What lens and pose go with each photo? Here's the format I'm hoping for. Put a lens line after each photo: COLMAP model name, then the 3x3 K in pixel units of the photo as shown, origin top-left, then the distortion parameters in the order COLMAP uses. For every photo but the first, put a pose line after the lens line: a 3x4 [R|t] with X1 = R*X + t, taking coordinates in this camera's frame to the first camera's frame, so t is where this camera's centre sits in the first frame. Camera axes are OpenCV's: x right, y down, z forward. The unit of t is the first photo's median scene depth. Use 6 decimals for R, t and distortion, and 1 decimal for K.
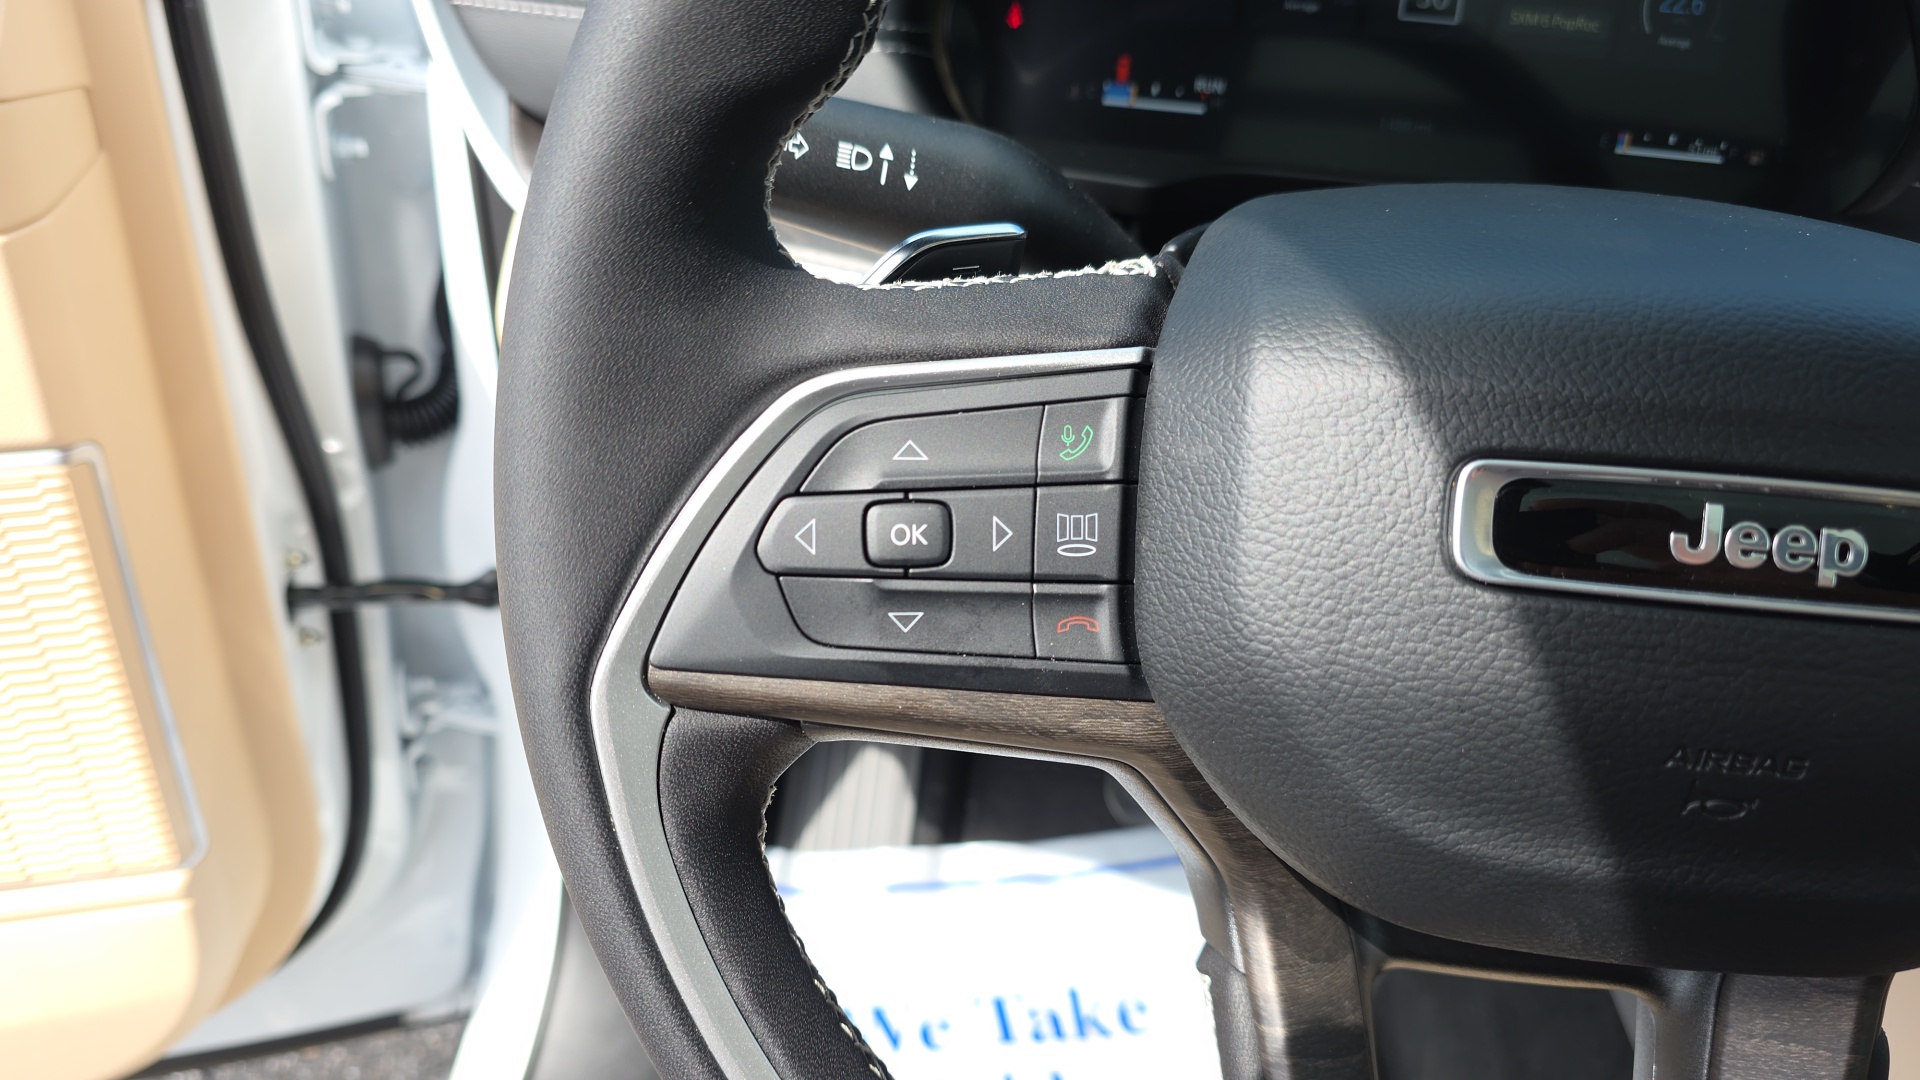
lens RADIAL K [[1295.1, 0, 916.4], [0, 1295.1, 562.2], [0, 0, 1]] dist [0.049137, -0.049516]
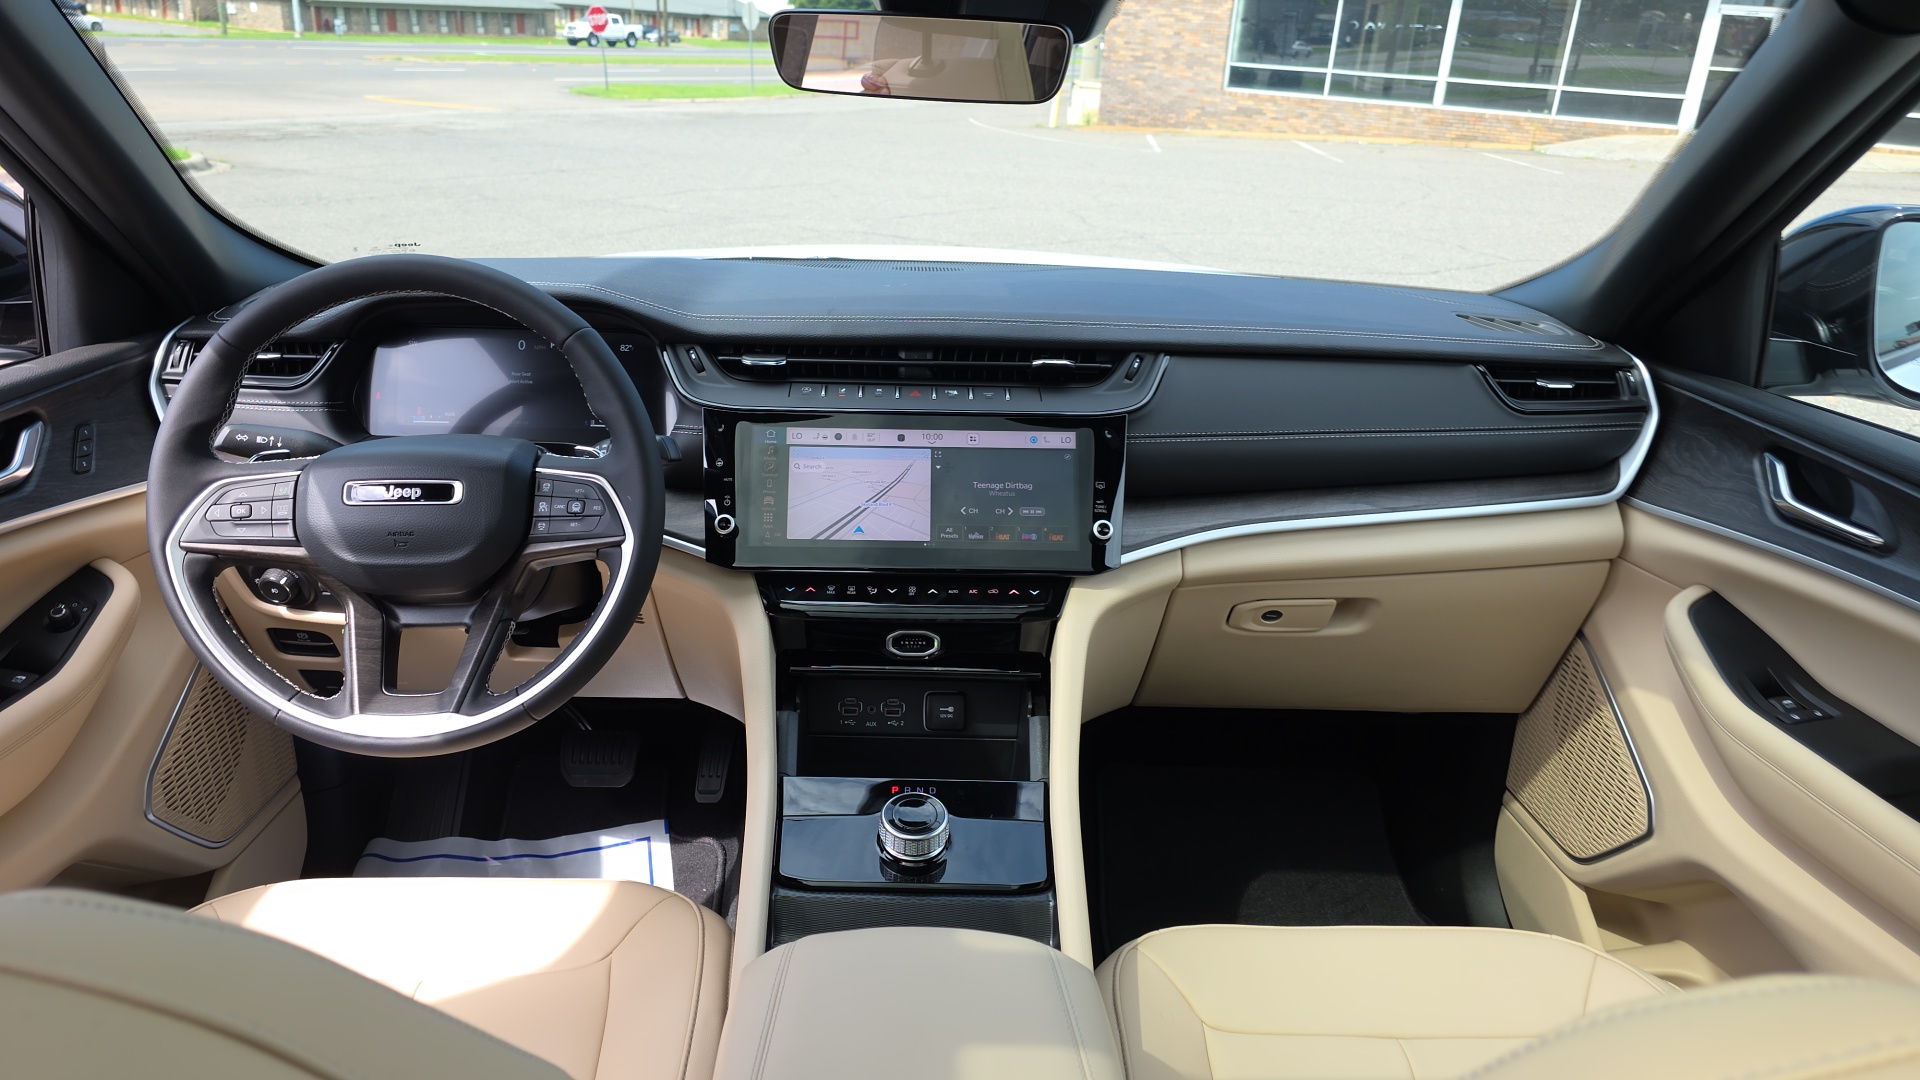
lens RADIAL K [[1295.1, 0, 952.4], [0, 1295.1, 529.6], [0, 0, 1]] dist [0.049137, -0.049516]
pose [[0.986780, -0.080071, 0.140904, 1.583308], [0.113207, 0.962702, -0.245743, 1.274052], [-0.115972, 0.258446, 0.959039, -3.251900]]
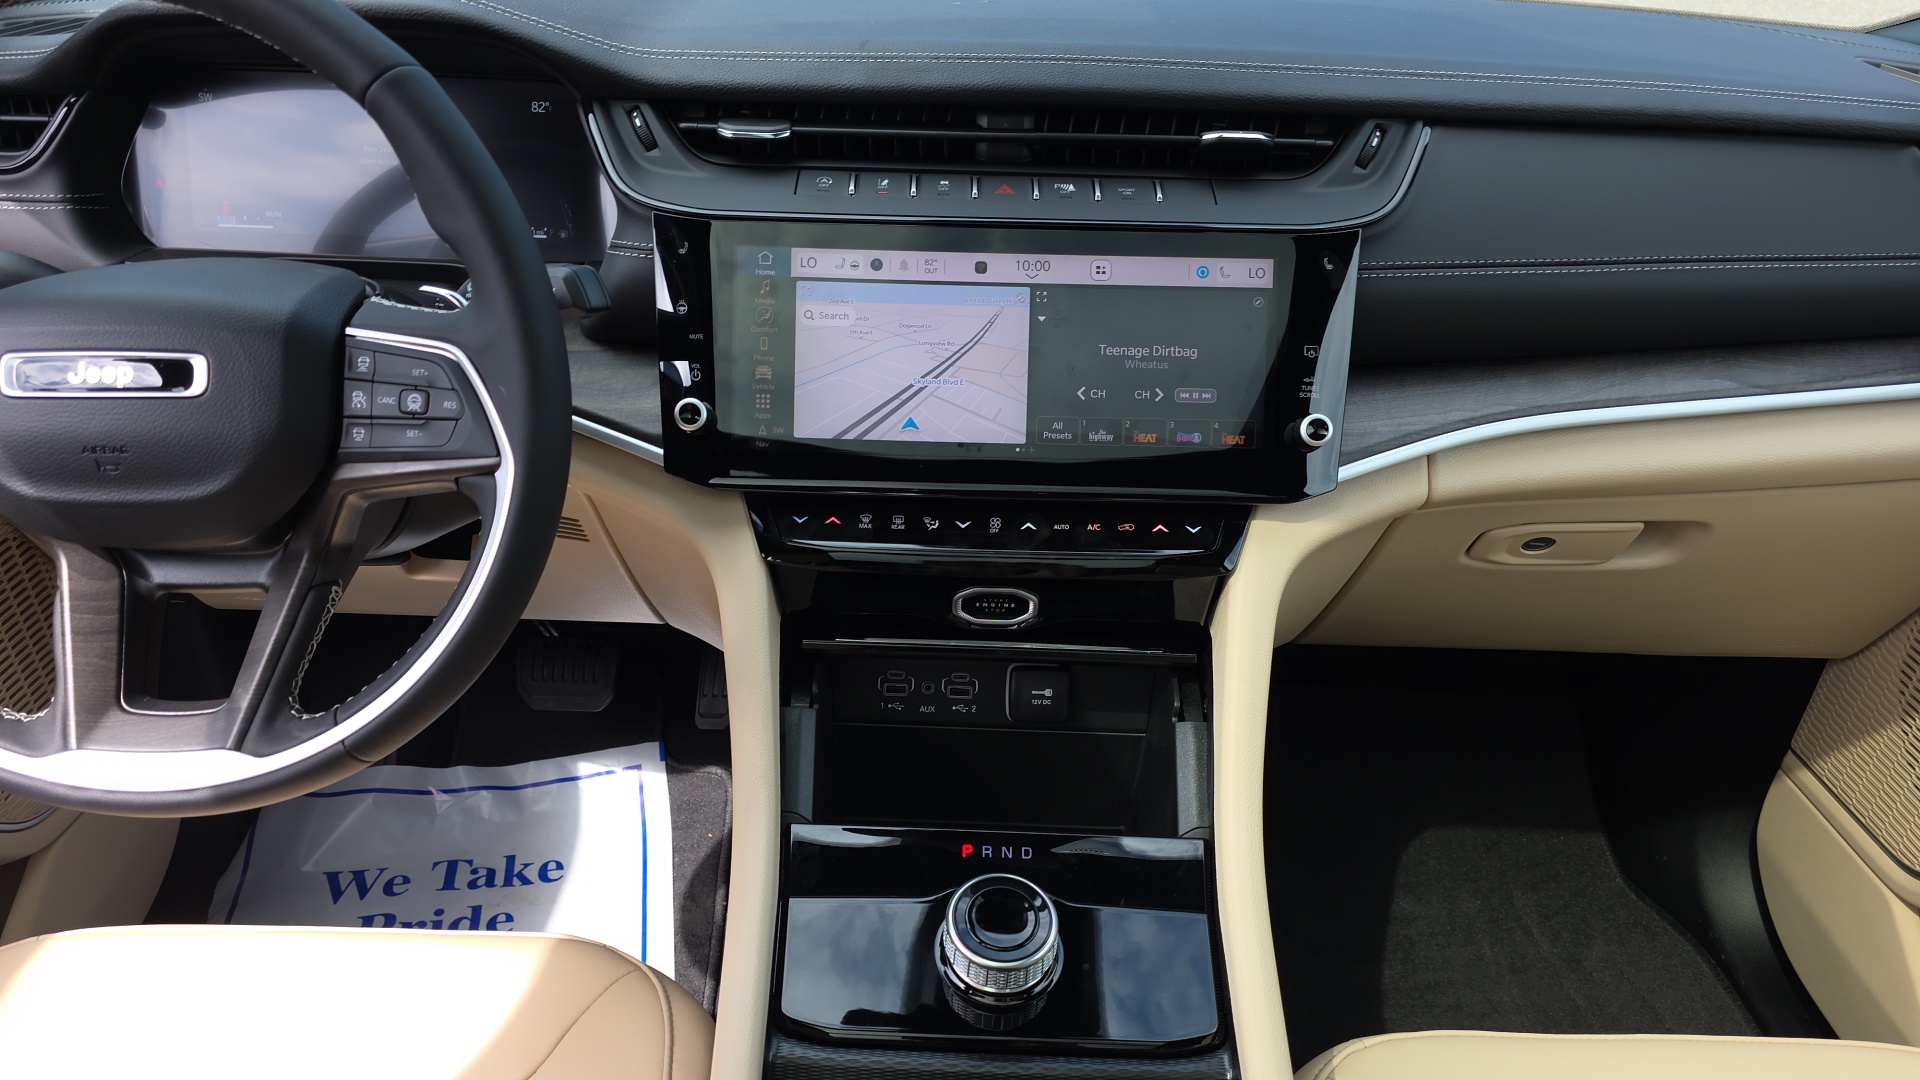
lens RADIAL K [[1295.1, 0, 951.2], [0, 1295.1, 584.9], [0, 0, 1]] dist [0.049137, -0.049516]
pose [[0.991955, -0.089728, 0.089296, 1.708644], [0.093802, 0.994683, -0.042518, 0.582456], [-0.085006, 0.050552, 0.995097, -1.597842]]
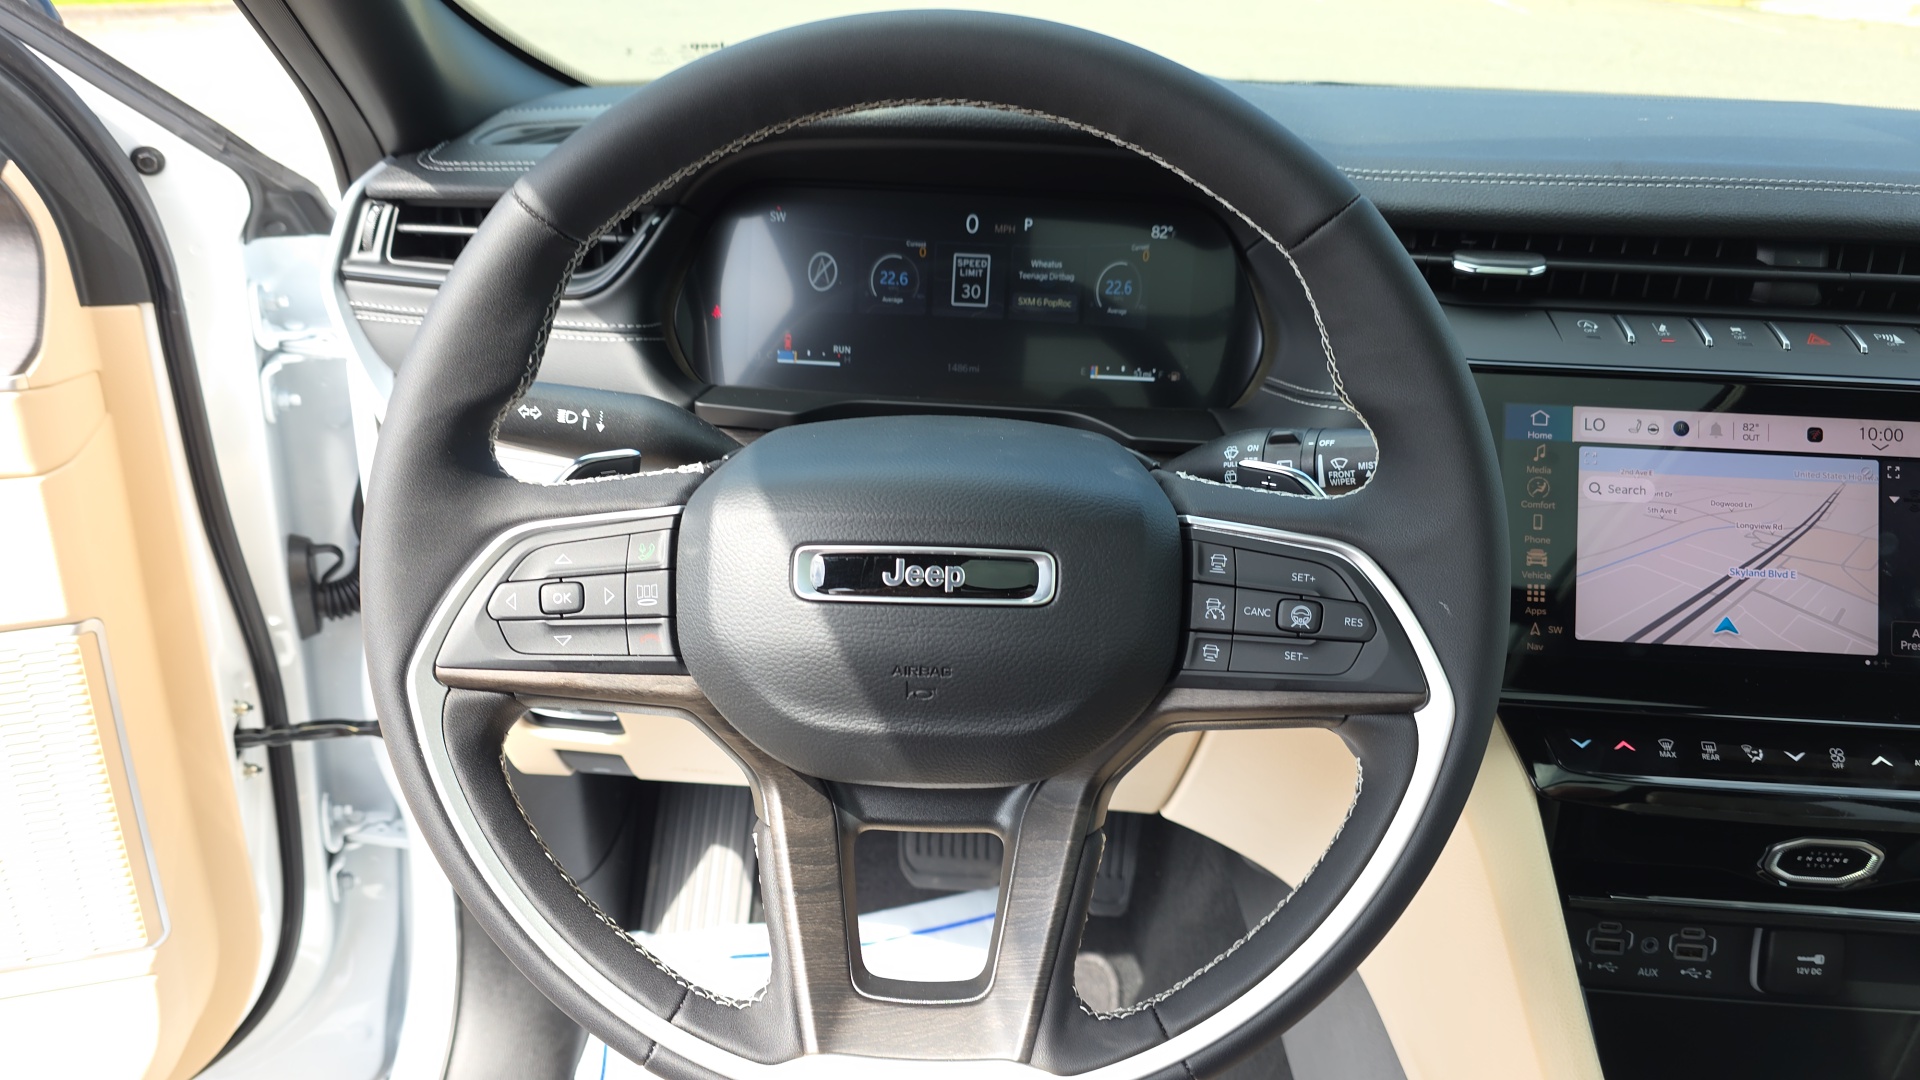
lens RADIAL K [[1295.1, 0, 940.6], [0, 1295.1, 558.1], [0, 0, 1]] dist [0.049137, -0.049516]
pose [[0.996581, -0.055833, 0.060903, 0.411167], [0.063769, 0.988477, -0.137282, 0.207741], [-0.052536, 0.140697, 0.988658, -0.968778]]
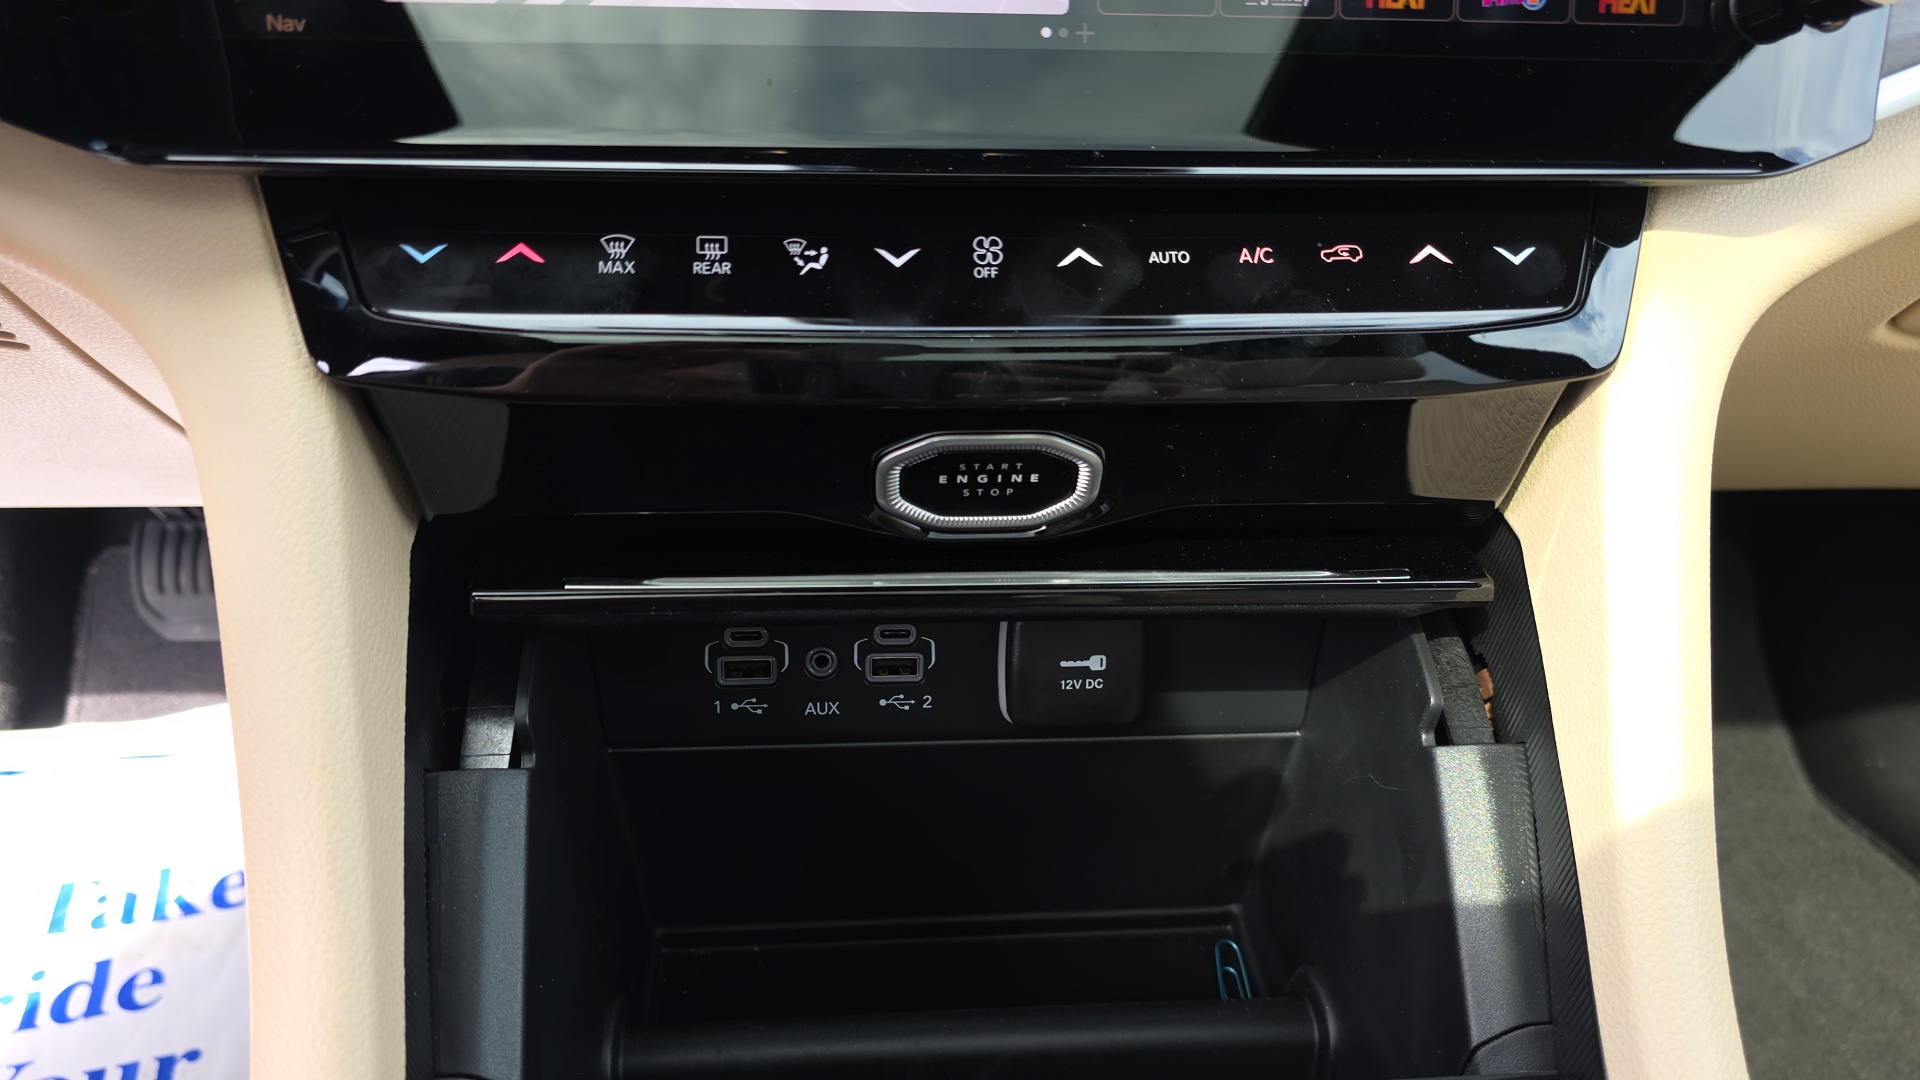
lens RADIAL K [[1295.1, 0, 963.4], [0, 1295.1, 570.4], [0, 0, 1]] dist [0.049137, -0.049516]
pose [[0.976074, -0.144896, 0.162128, 1.851513], [0.130302, 0.986684, 0.097343, 0.480055], [-0.174074, -0.073889, 0.981957, 0.208318]]
